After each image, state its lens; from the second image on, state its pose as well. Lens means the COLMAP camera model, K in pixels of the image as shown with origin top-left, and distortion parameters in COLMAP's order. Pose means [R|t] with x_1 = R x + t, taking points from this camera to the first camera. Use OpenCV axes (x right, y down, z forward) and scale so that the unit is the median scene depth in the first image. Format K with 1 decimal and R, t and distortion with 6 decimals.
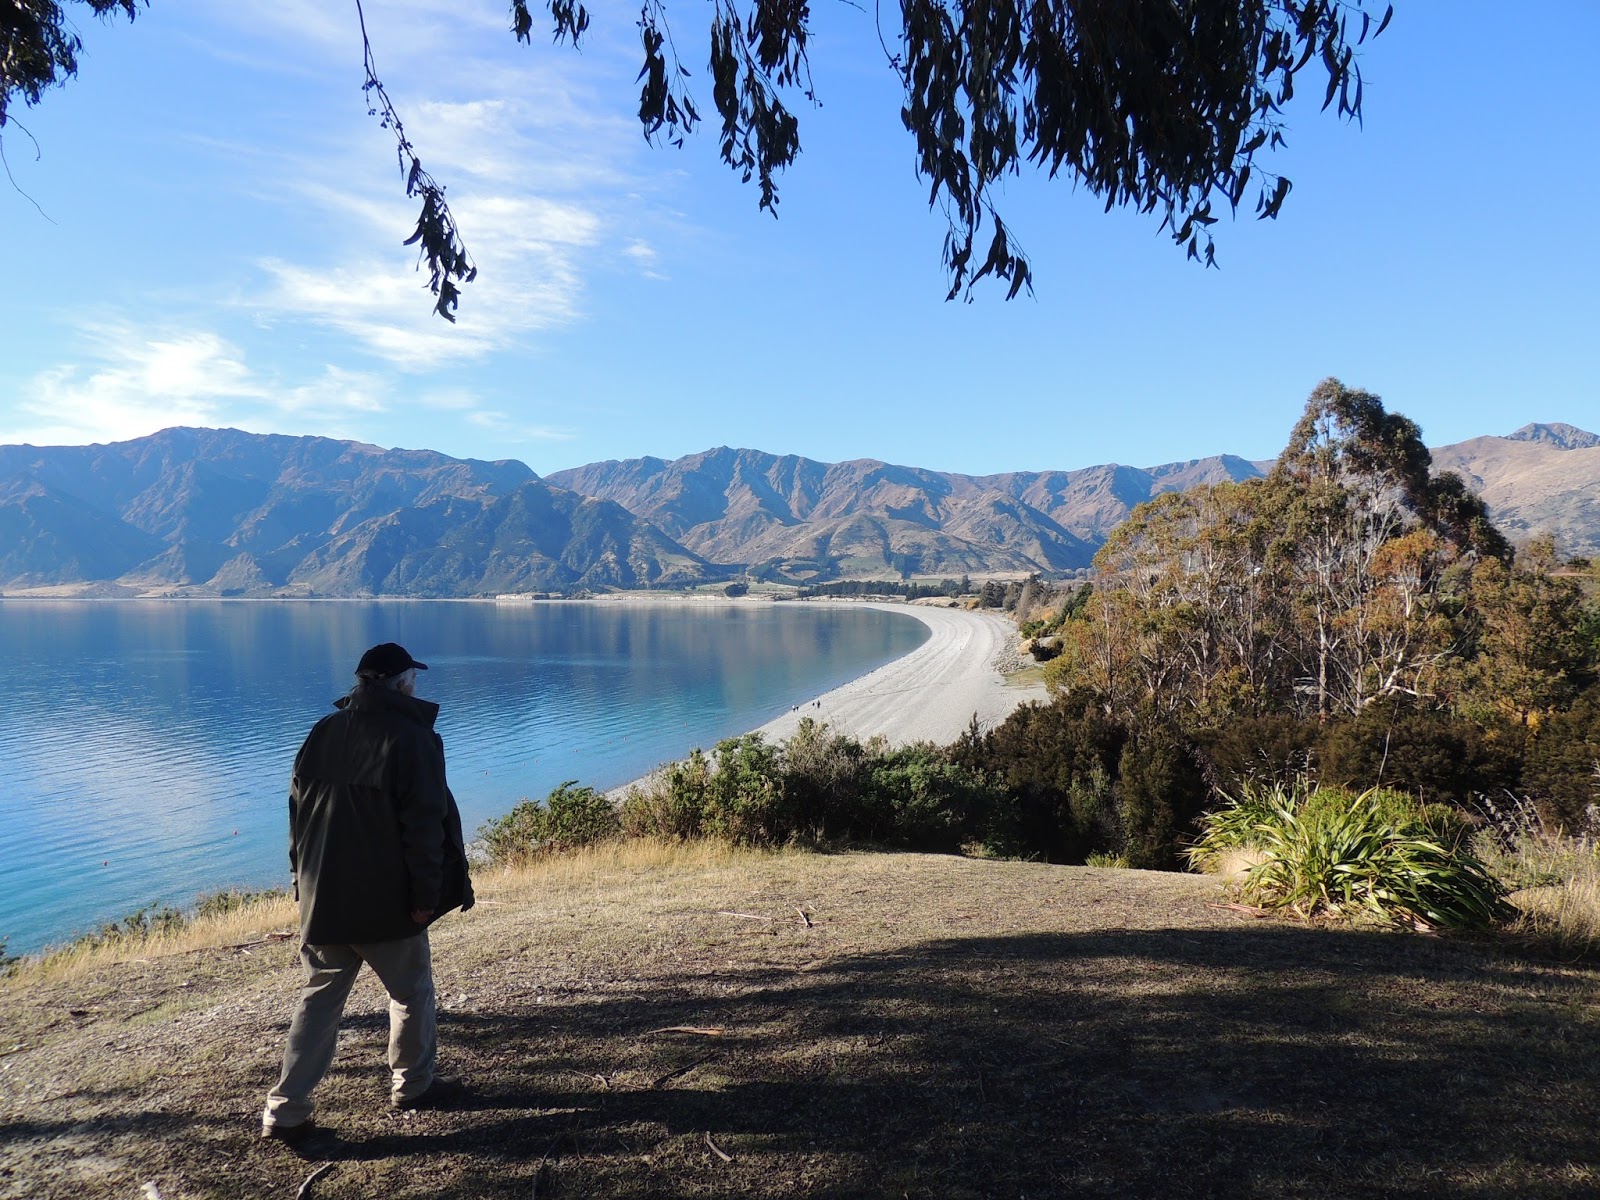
lens RADIAL K [[1187.6, 0, 799.1], [0, 1187.6, 598.9], [0, 0, 1]] dist [-0.014663, 0.000611]
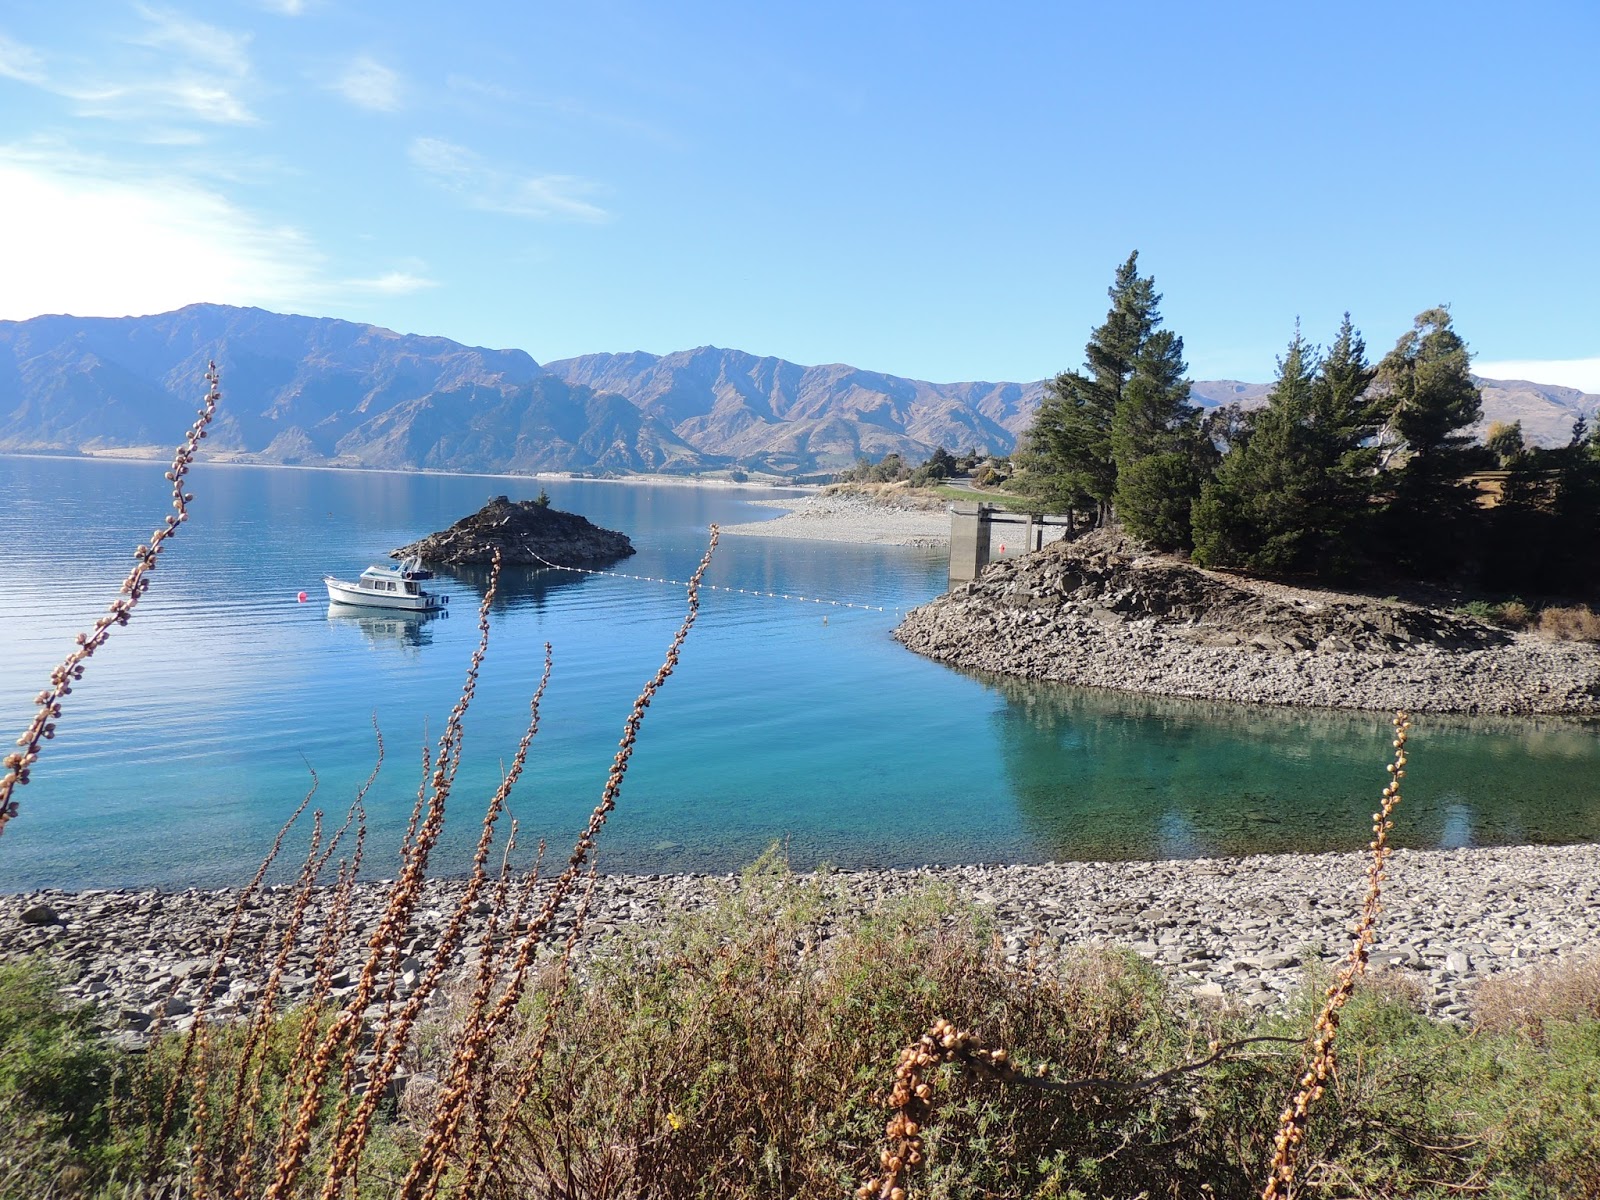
lens RADIAL K [[1187.6, 0, 800.6], [0, 1187.6, 601.5], [0, 0, 1]] dist [-0.014663, 0.000611]
pose [[0.998465, 0.040302, 0.038003, -0.015916], [-0.043628, 0.994879, 0.091176, 0.003323], [-0.034134, -0.092694, 0.995109, -0.143558]]
